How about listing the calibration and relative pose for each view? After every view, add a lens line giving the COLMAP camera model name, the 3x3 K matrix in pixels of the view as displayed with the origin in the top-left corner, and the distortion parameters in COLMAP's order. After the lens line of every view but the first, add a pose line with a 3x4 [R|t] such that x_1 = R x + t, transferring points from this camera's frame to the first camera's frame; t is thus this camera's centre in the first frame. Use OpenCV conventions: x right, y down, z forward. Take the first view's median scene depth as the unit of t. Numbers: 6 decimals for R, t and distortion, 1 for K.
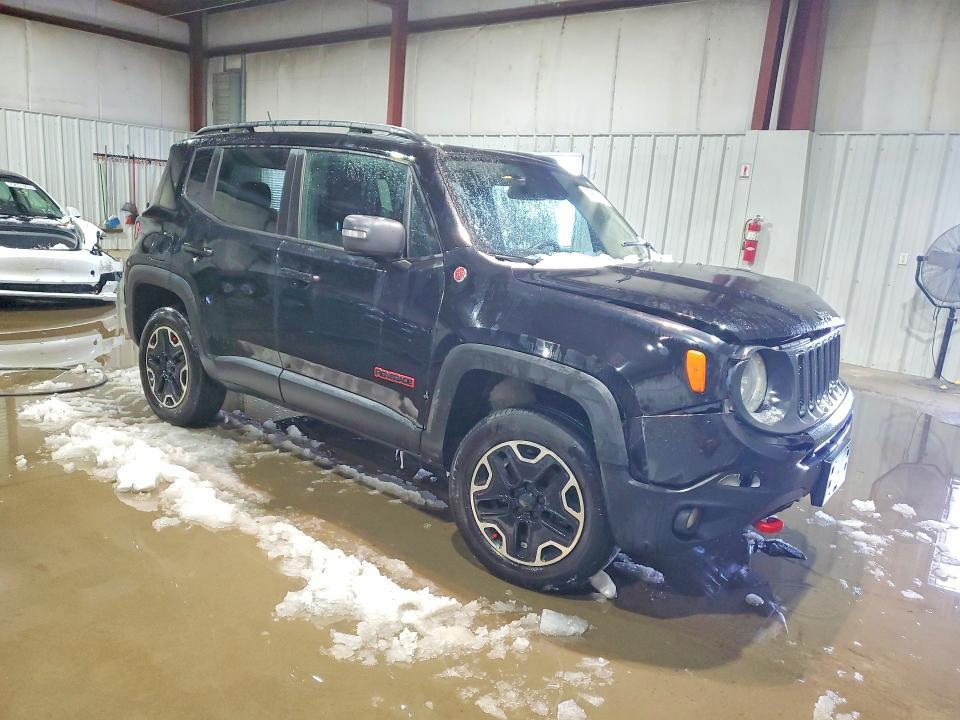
lens RADIAL K [[779.6, 0, 482.1], [0, 779.6, 364.2], [0, 0, 1]] dist [0.036688, -0.029146]
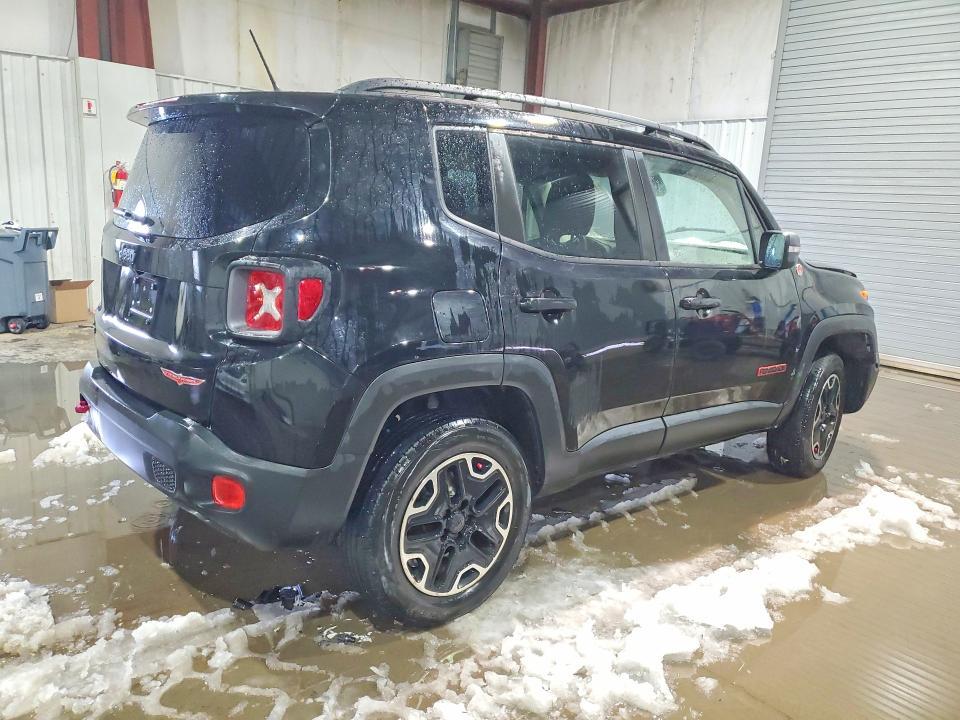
lens RADIAL K [[779.6, 0, 482.9], [0, 779.6, 361.8], [0, 0, 1]] dist [0.036688, -0.029146]
pose [[0.130529, -0.265322, 0.955283, -1.040675], [0.146230, 0.958141, 0.246135, -0.279699], [-0.980601, 0.107564, 0.163864, 1.014947]]
